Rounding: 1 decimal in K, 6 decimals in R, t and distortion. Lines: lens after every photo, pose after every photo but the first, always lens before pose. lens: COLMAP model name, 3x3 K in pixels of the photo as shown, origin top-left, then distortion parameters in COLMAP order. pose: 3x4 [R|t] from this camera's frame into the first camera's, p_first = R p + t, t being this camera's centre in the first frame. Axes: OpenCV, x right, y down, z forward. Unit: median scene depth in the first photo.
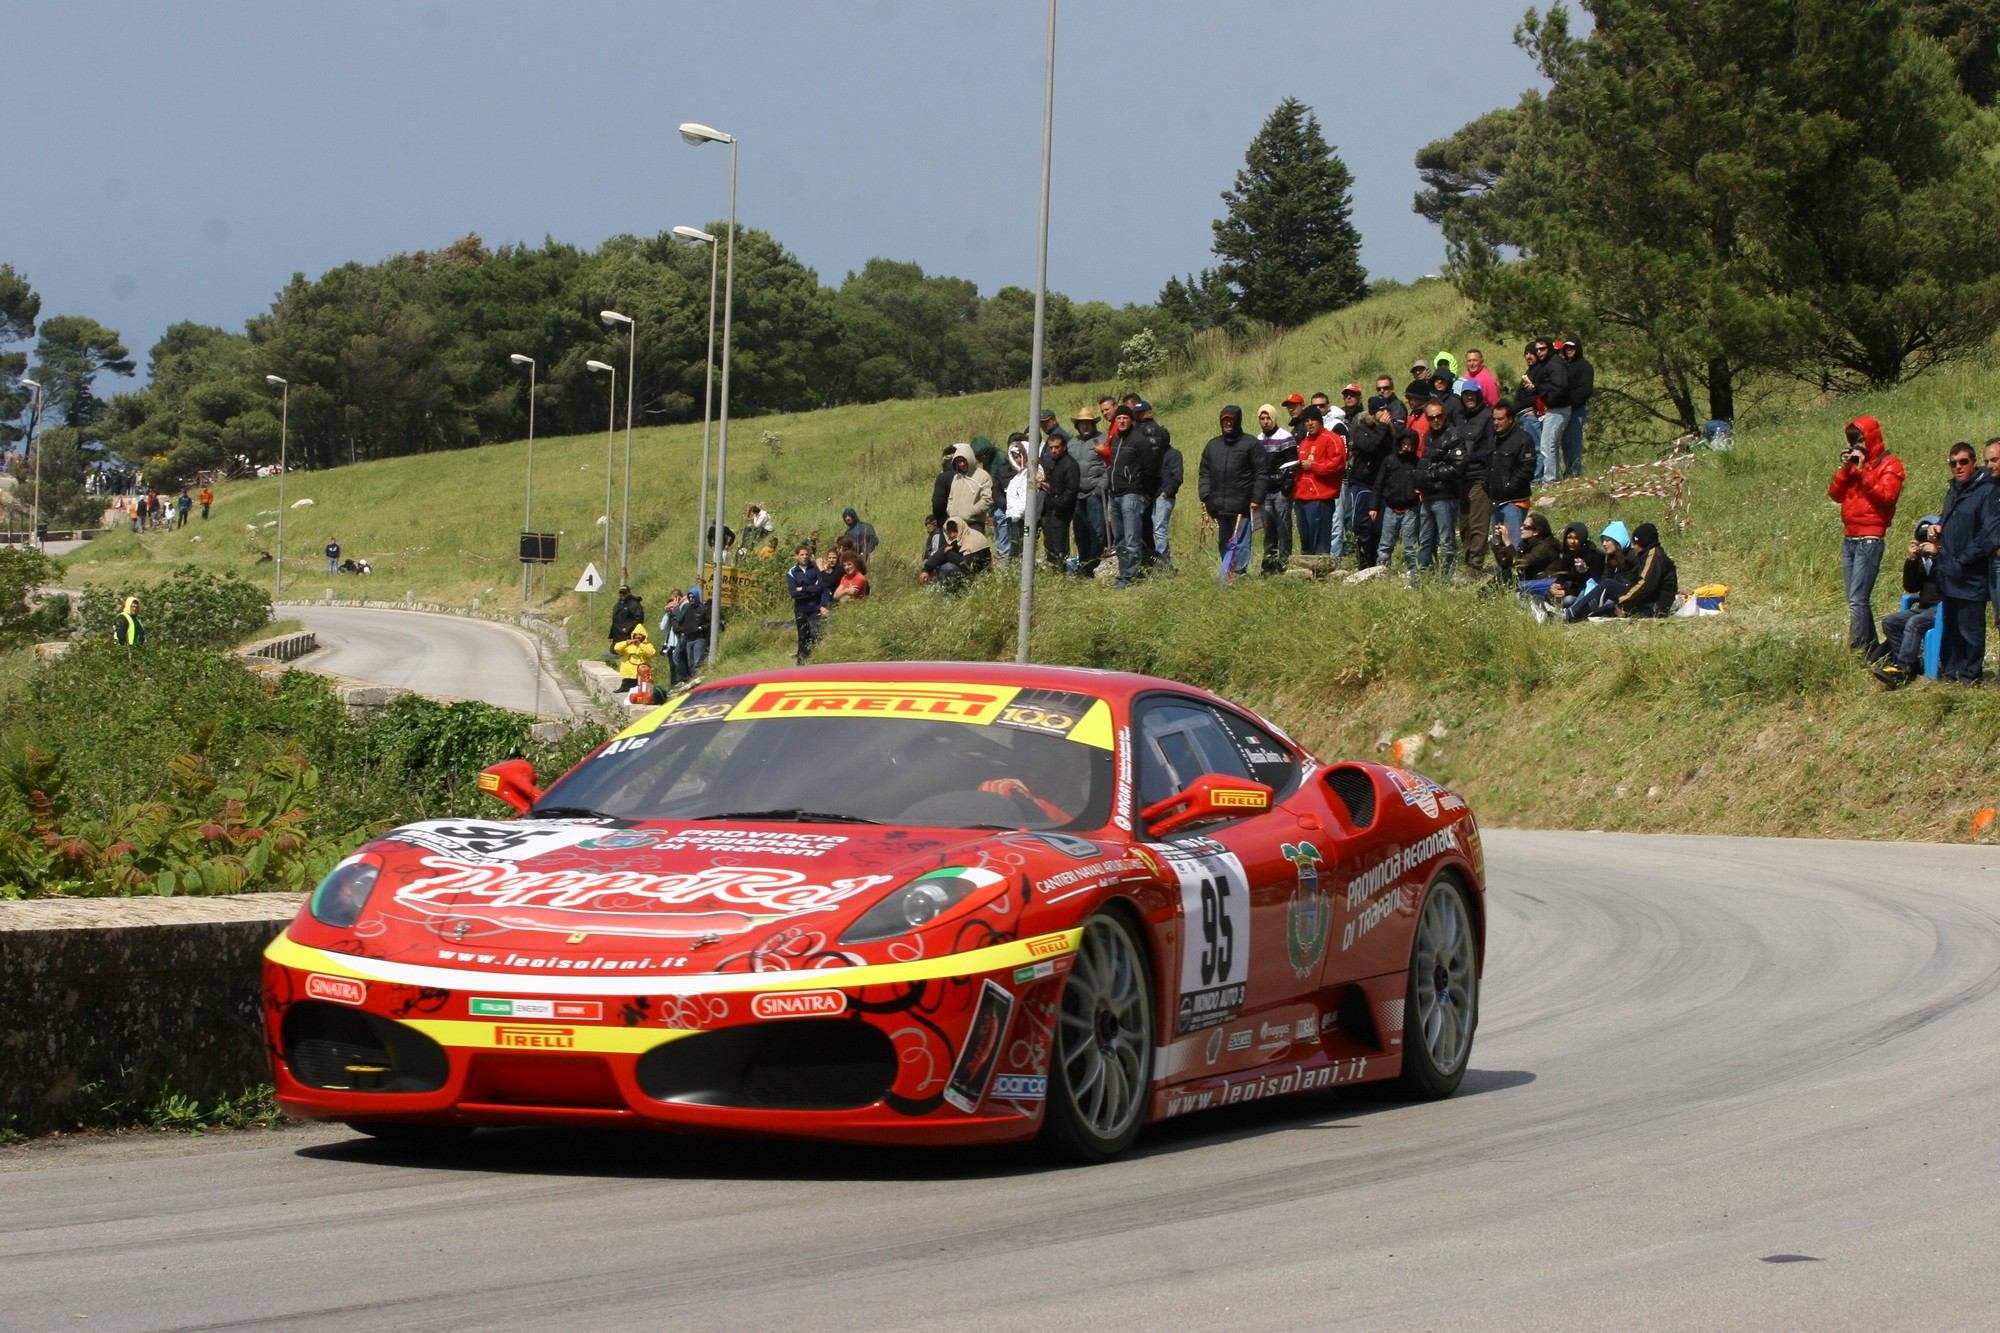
lens RADIAL K [[5736.0, 0, 1000.0], [0, 5736.0, 666.5], [0, 0, 1]] dist [-0.340785, 1.253566]
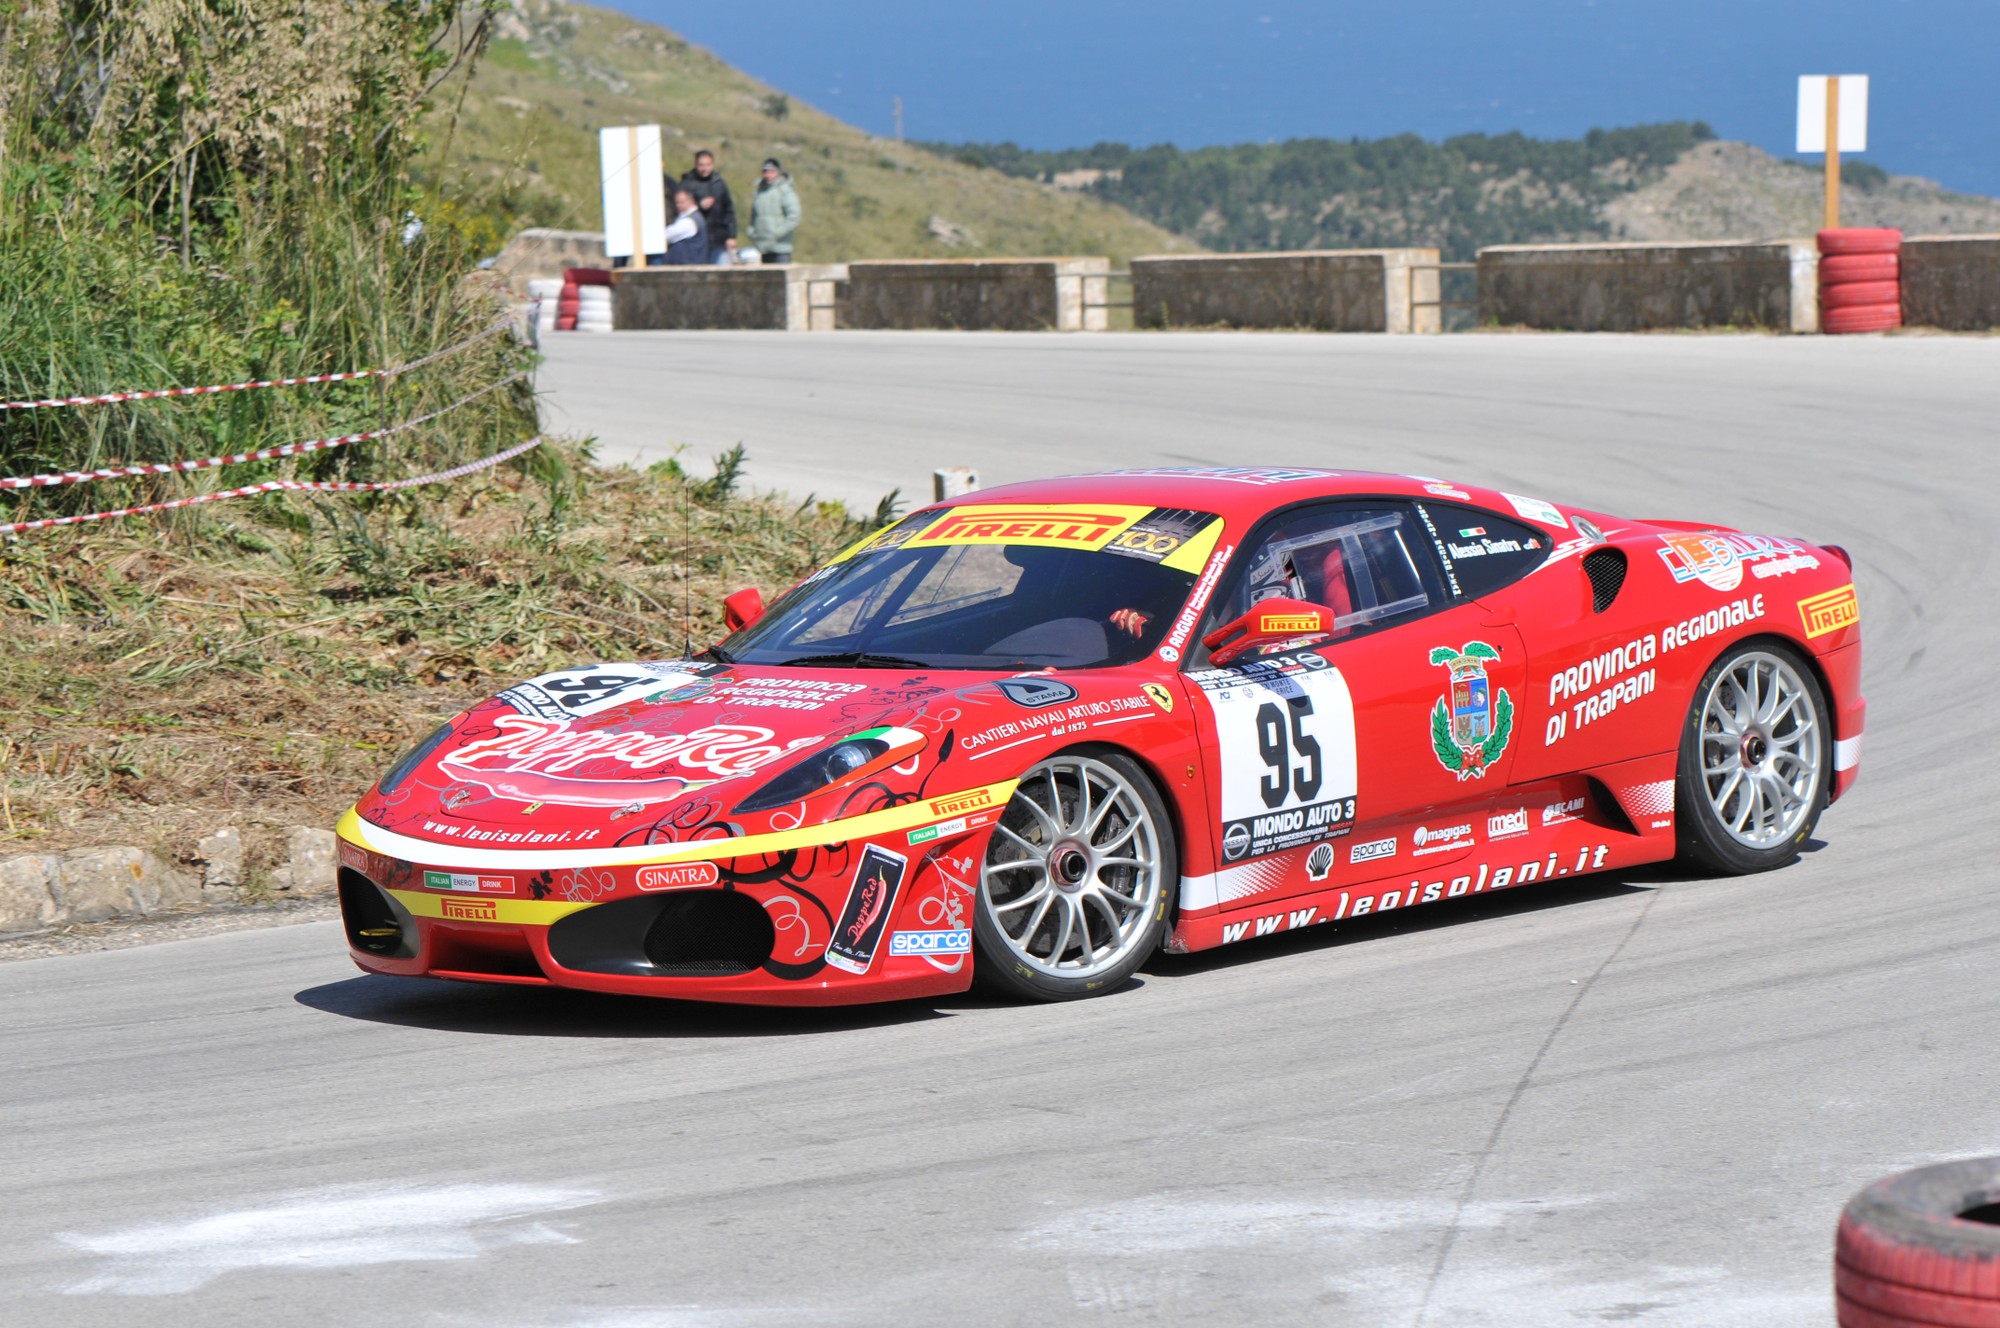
lens RADIAL K [[5460.9, 0, 1142.9], [0, 5460.9, 773.2], [0, 0, 1]] dist [-0.097003, 0.384709]
pose [[0.928221, -0.021643, -0.371399, 0.396552], [0.063931, 0.992735, 0.101930, -0.053234], [0.366494, -0.118358, 0.922861, 0.113024]]
